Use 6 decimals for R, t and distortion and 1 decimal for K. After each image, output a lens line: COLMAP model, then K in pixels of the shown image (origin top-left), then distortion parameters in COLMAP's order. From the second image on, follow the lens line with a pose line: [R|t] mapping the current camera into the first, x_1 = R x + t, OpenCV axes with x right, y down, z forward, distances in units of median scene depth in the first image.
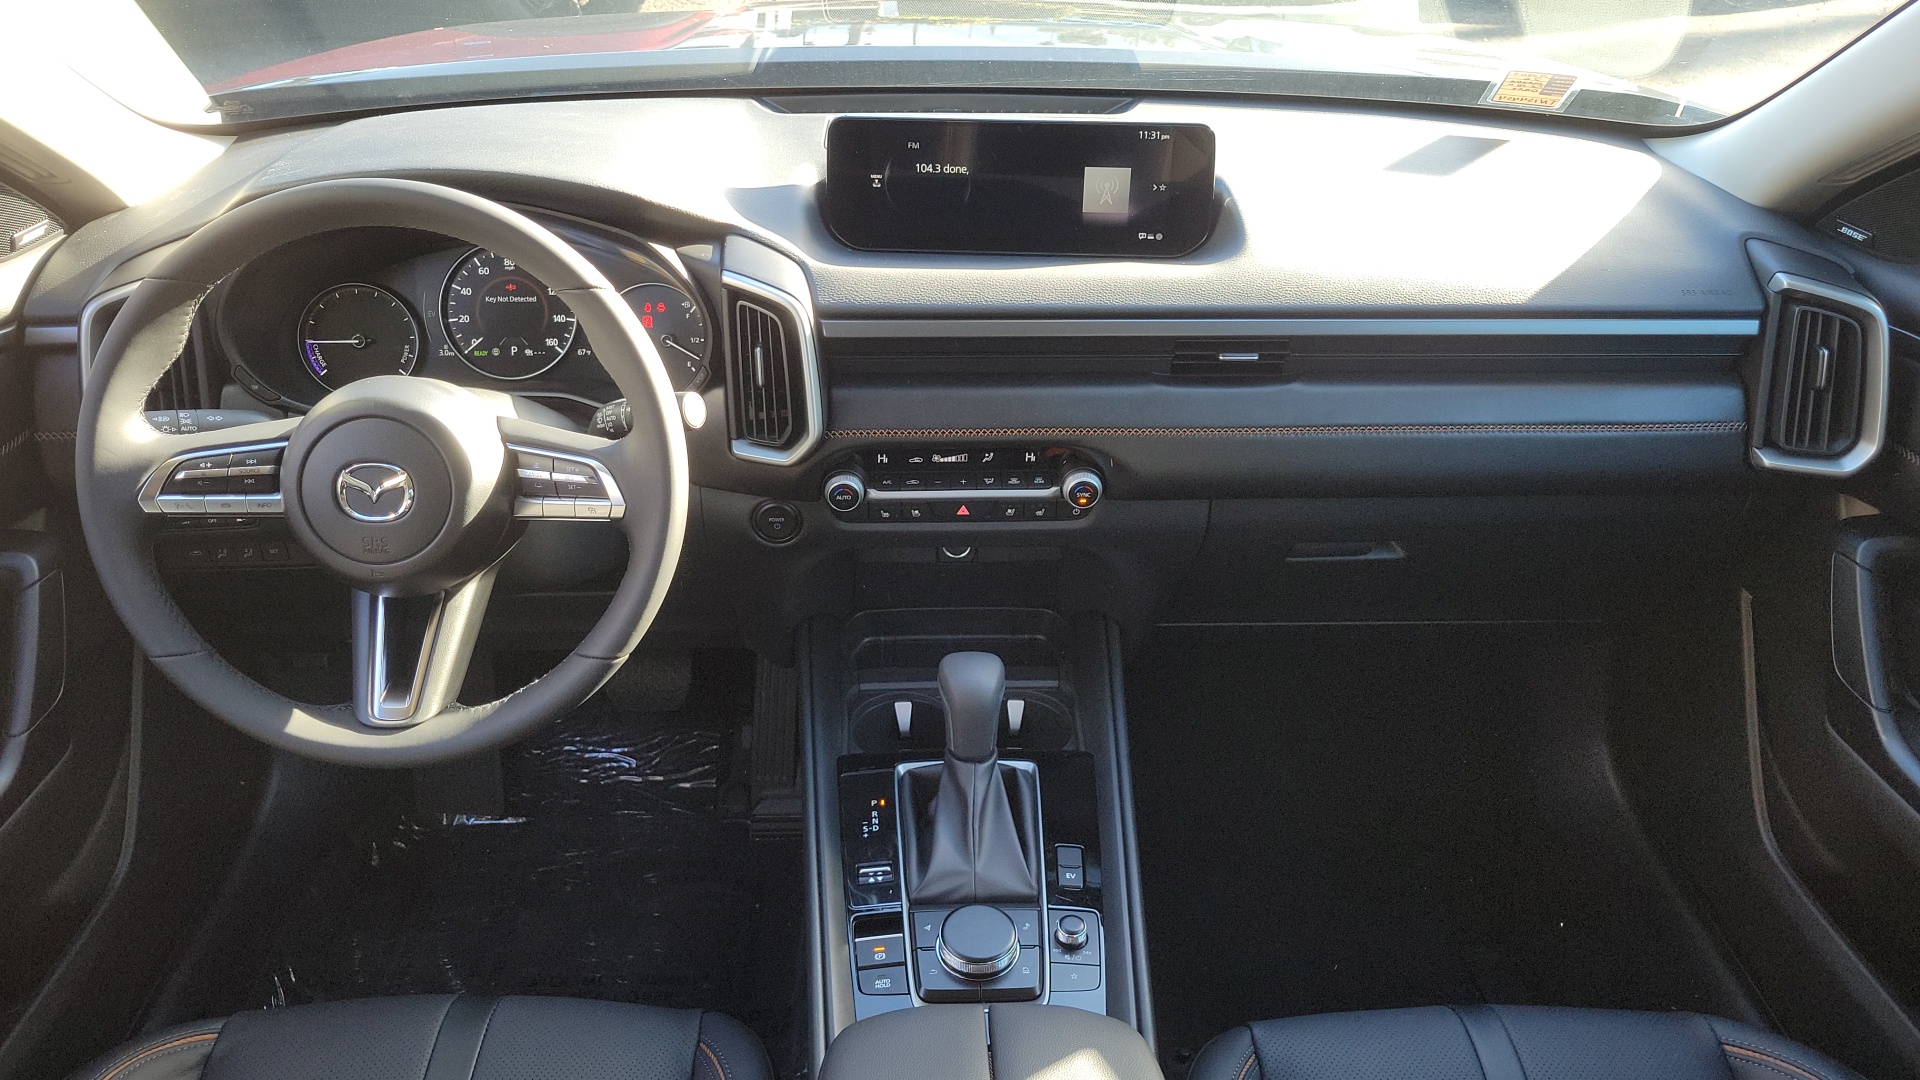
lens RADIAL K [[1462.5, 0, 964.0], [0, 1462.5, 551.2], [0, 0, 1]] dist [0.034769, -0.014302]
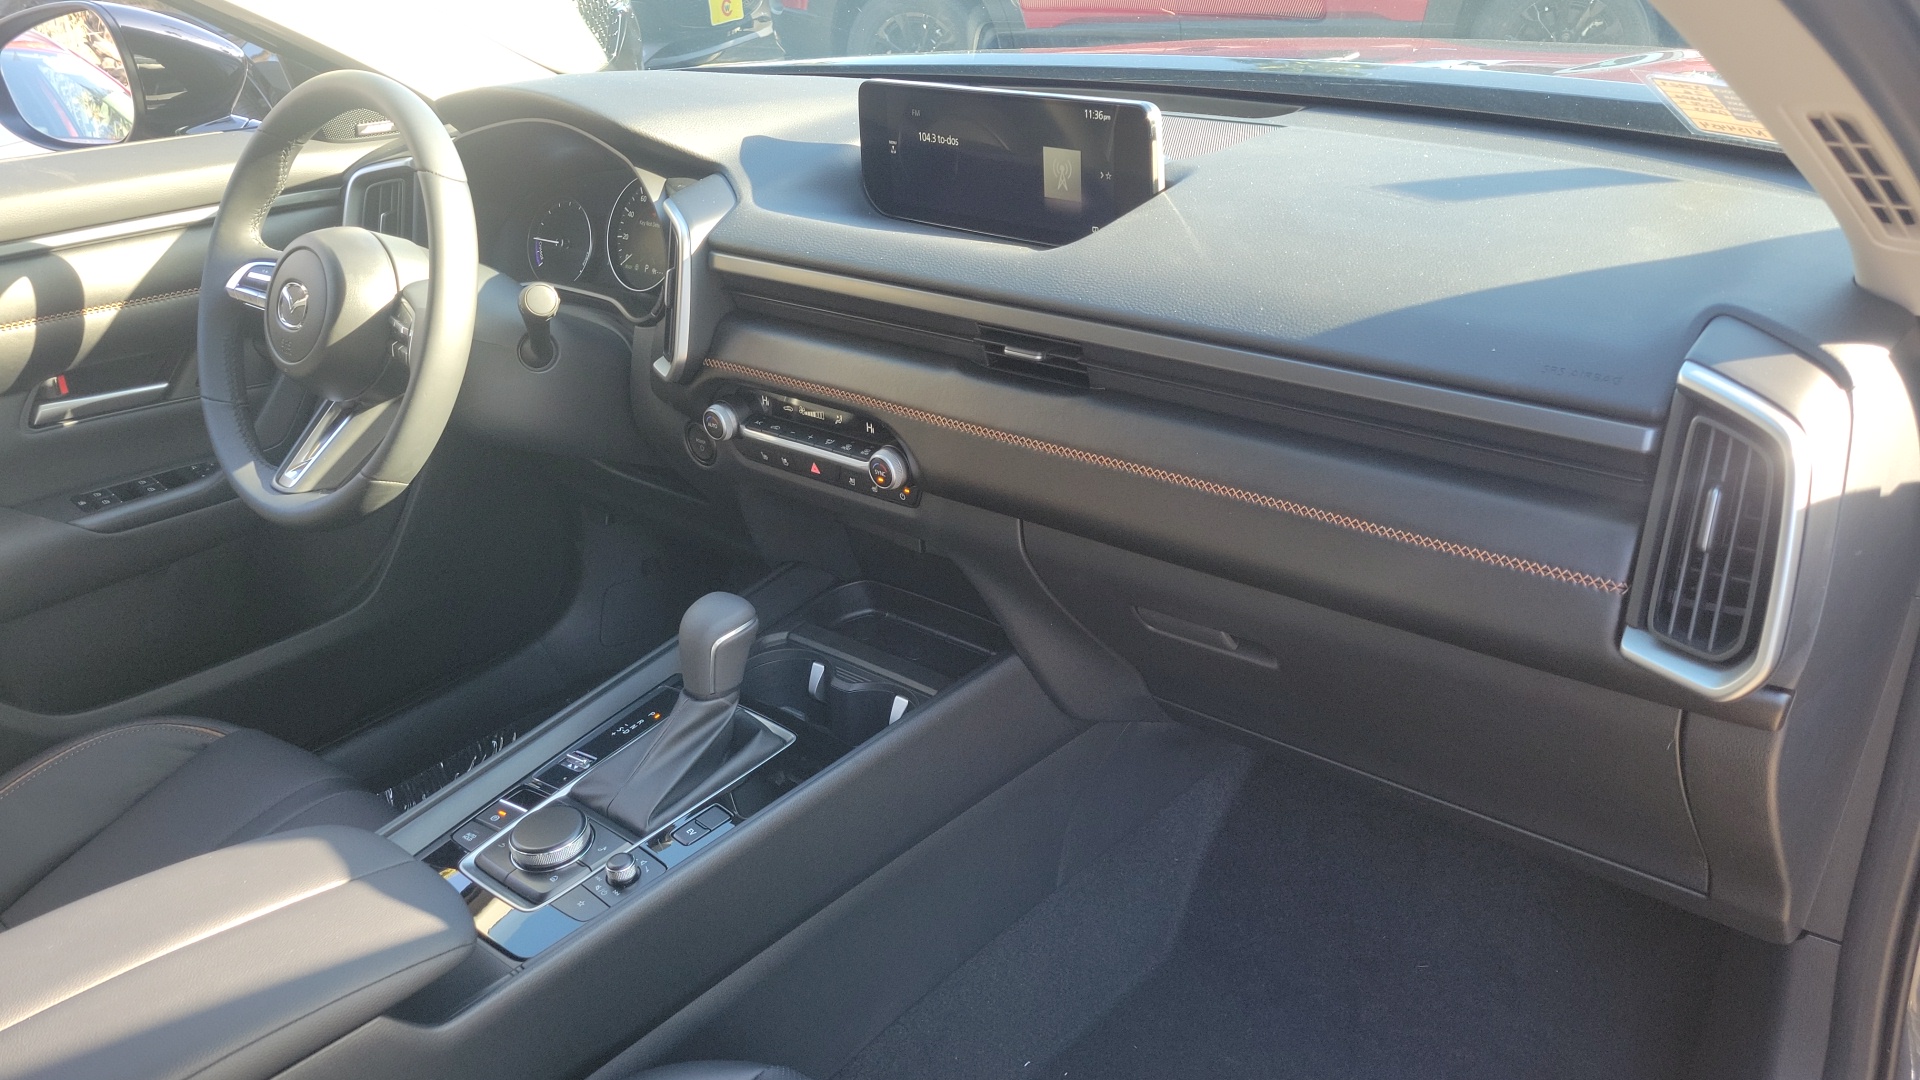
lens RADIAL K [[1462.5, 0, 966.4], [0, 1462.5, 541.9], [0, 0, 1]] dist [0.034769, -0.014302]
pose [[0.736140, 0.241698, -0.632202, 0.720251], [-0.285770, 0.957716, 0.033393, -0.042949], [0.613541, 0.156083, 0.774083, 0.309730]]
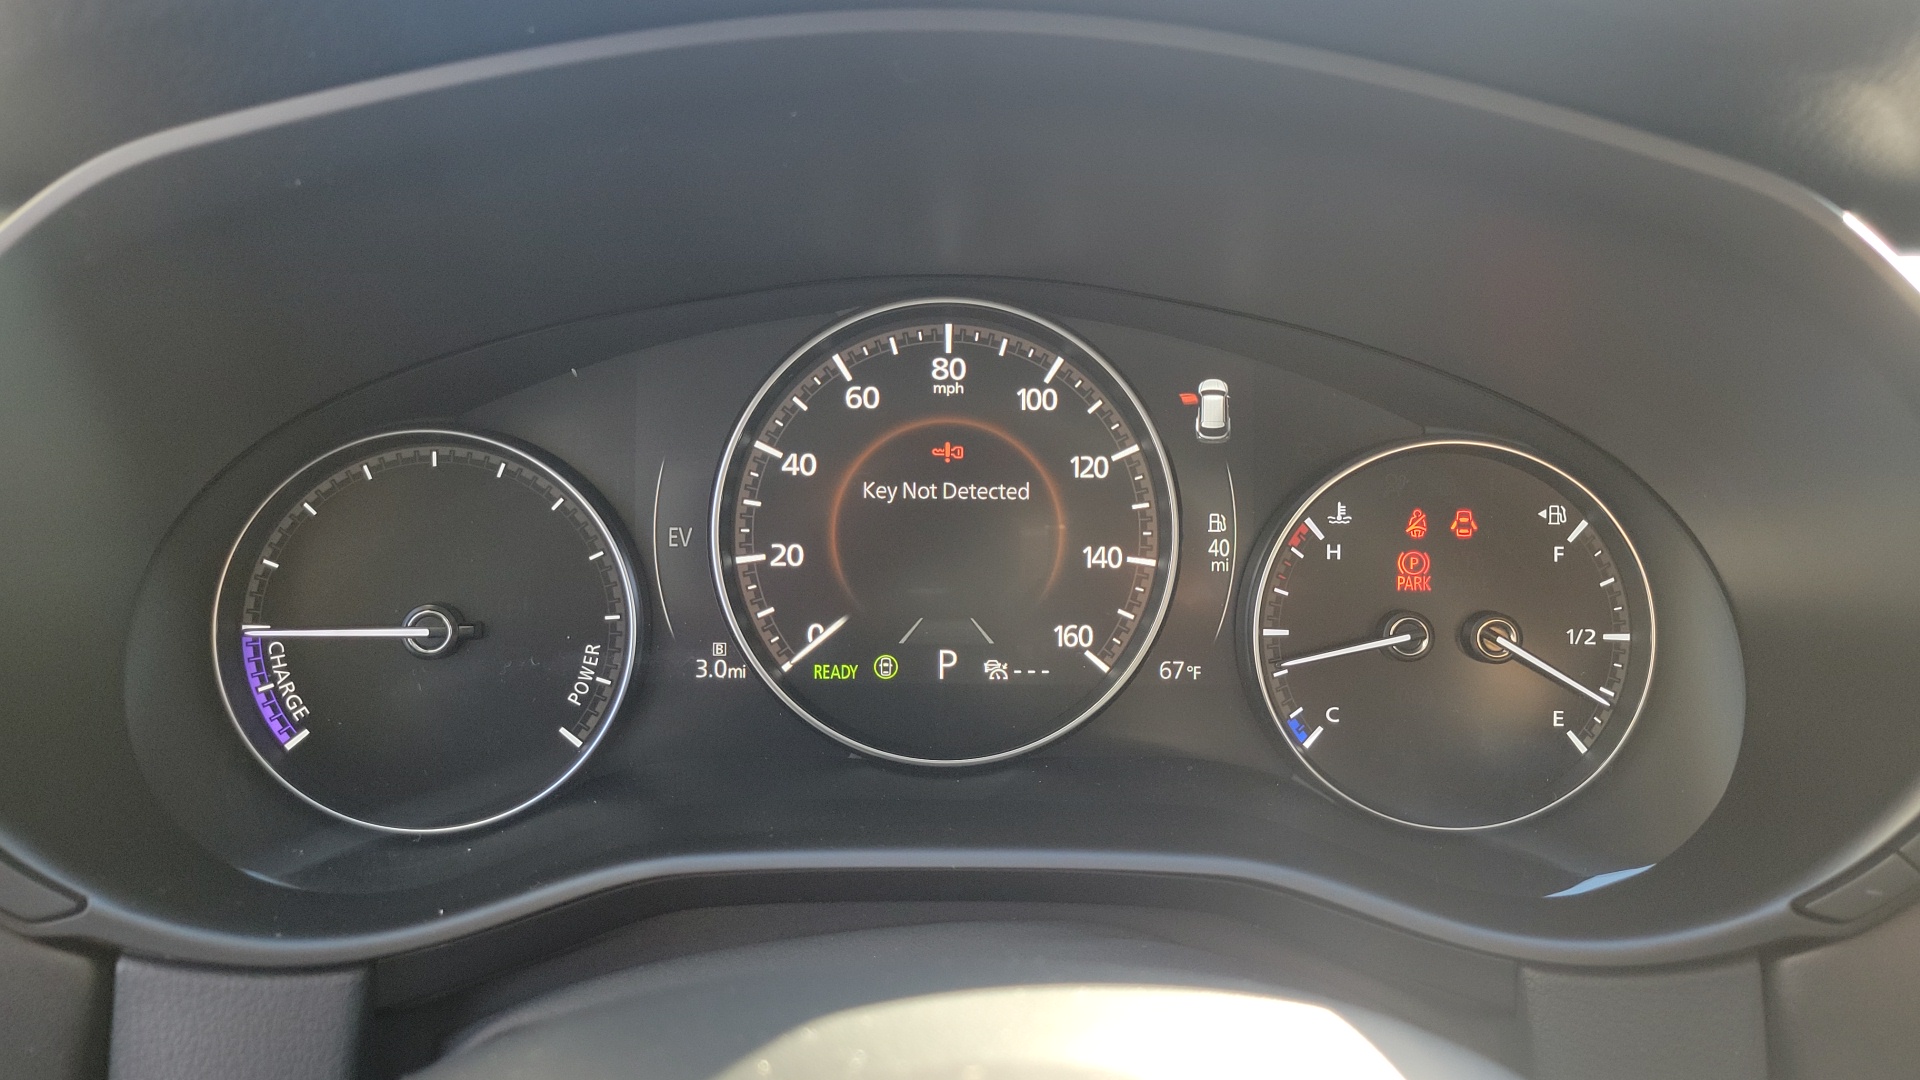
lens RADIAL K [[1462.5, 0, 961.2], [0, 1462.5, 536.4], [0, 0, 1]] dist [0.034769, -0.014302]
pose [[0.999911, 0.013261, 0.001529, -0.327604], [-0.012869, 0.988036, -0.153687, -0.125508], [-0.003549, 0.153654, 0.988118, 0.758860]]
